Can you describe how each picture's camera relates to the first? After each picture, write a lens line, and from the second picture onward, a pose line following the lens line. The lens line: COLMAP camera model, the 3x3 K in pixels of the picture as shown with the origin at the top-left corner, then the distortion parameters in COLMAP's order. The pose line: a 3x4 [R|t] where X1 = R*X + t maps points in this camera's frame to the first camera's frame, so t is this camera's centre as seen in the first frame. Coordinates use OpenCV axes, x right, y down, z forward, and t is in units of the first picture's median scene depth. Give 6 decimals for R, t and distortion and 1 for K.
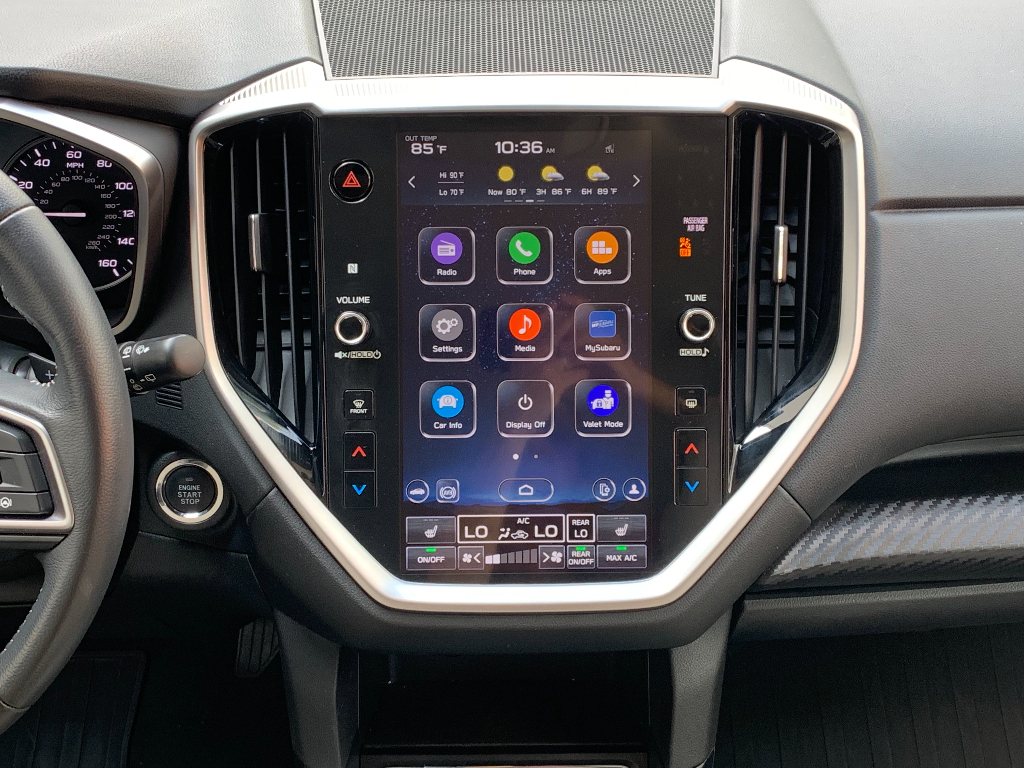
lens RADIAL K [[1465.7, 0, 510.5], [0, 1465.7, 382.3], [0, 0, 1]] dist [0.032797, 0.000000]
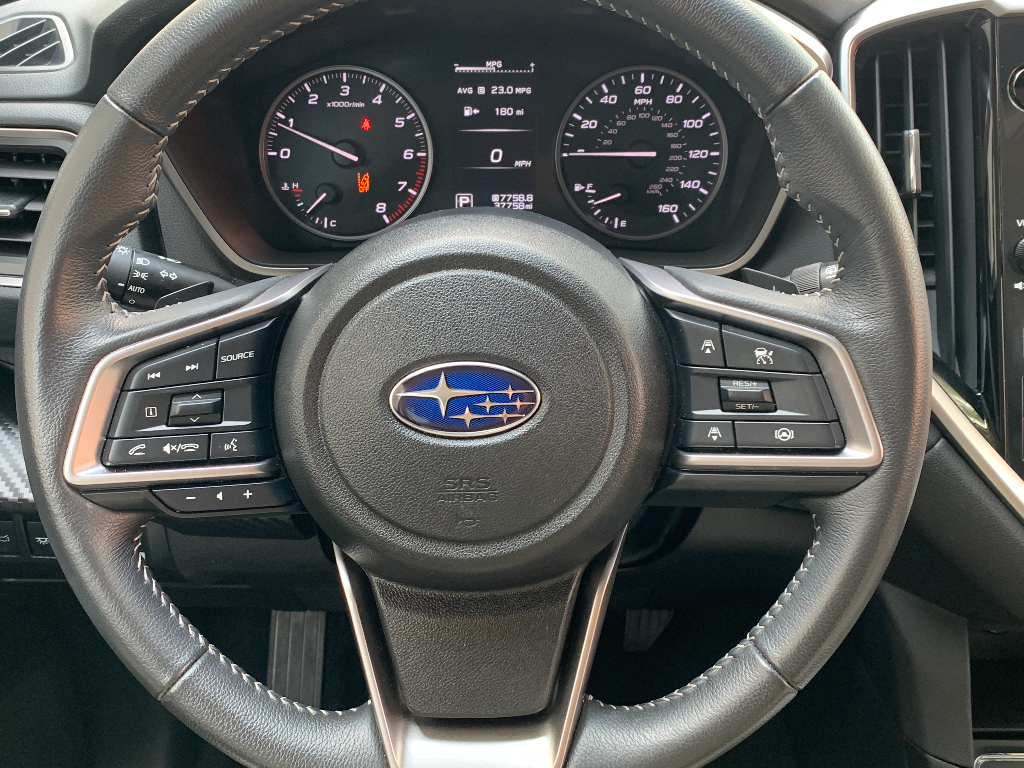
lens RADIAL K [[1151.7, 0, 506.7], [0, 1151.7, 380.7], [0, 0, 1]] dist [0.103015, 0.000000]
pose [[0.999542, -0.002134, -0.030183, -0.360932], [0.001058, 0.999365, -0.035611, 0.056280], [0.030240, 0.035563, 0.998910, 0.265174]]
